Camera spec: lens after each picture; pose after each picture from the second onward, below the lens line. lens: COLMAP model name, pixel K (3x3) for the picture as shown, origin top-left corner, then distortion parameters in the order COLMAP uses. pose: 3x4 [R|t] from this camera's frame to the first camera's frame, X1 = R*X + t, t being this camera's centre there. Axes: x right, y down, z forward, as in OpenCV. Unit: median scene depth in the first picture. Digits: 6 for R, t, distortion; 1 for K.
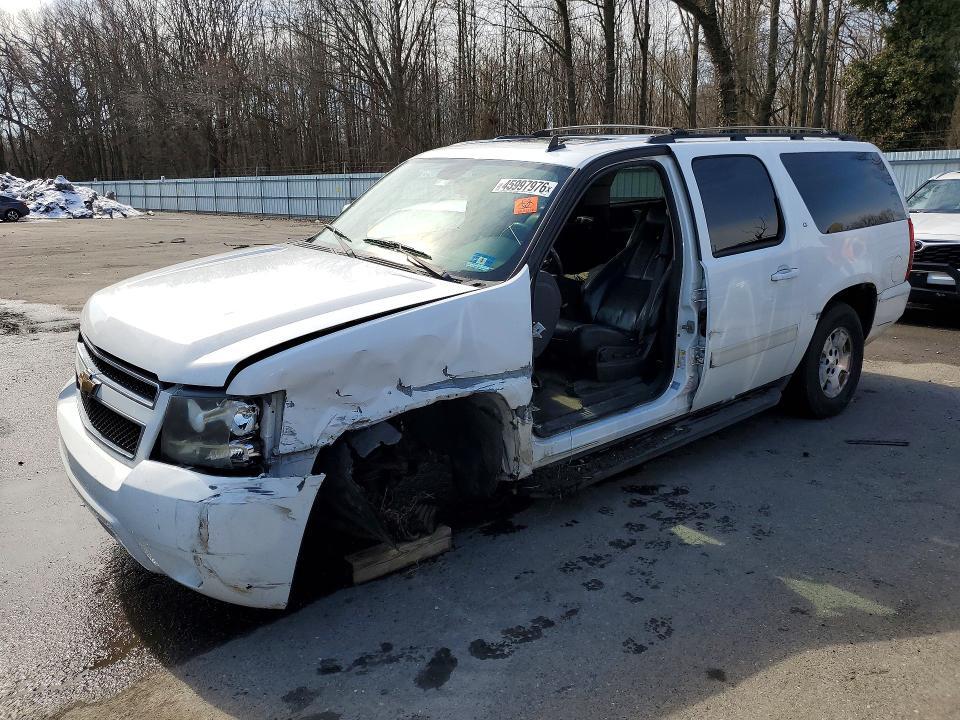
lens RADIAL K [[747.3, 0, 480.0], [0, 747.3, 360.0], [0, 0, 1]] dist [0.073525, -0.087924]
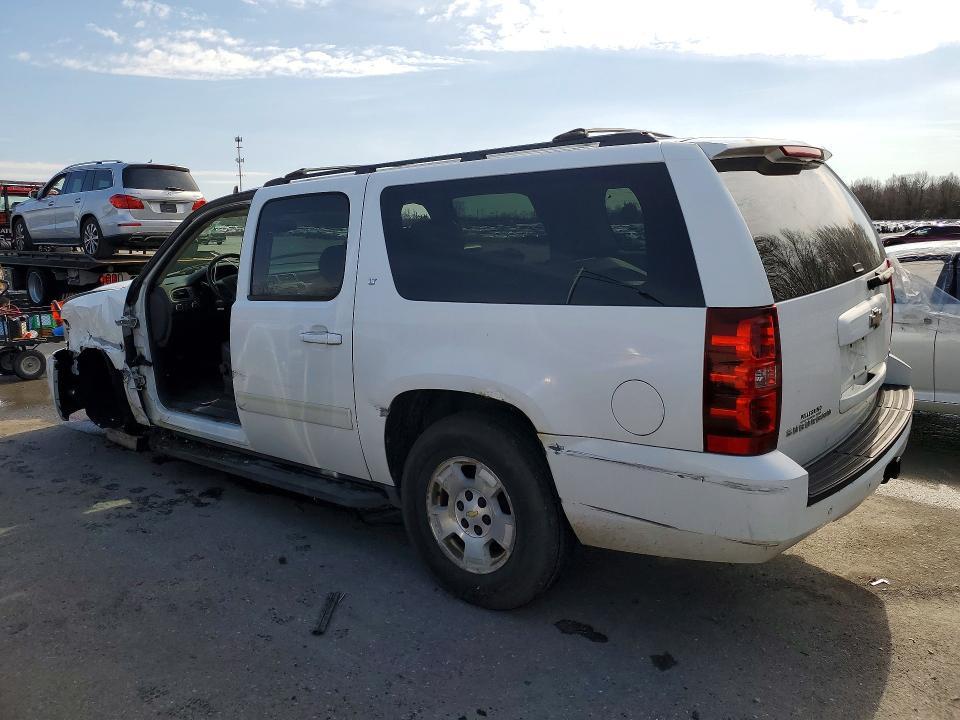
lens RADIAL K [[770.4, 0, 480.0], [0, 770.4, 360.0], [0, 0, 1]] dist [0.021379, 0.001116]
pose [[0.127850, 0.173466, -0.976506, 1.461566], [-0.181692, 0.972020, 0.148881, -0.289350], [0.975009, 0.158389, 0.155790, 1.246172]]
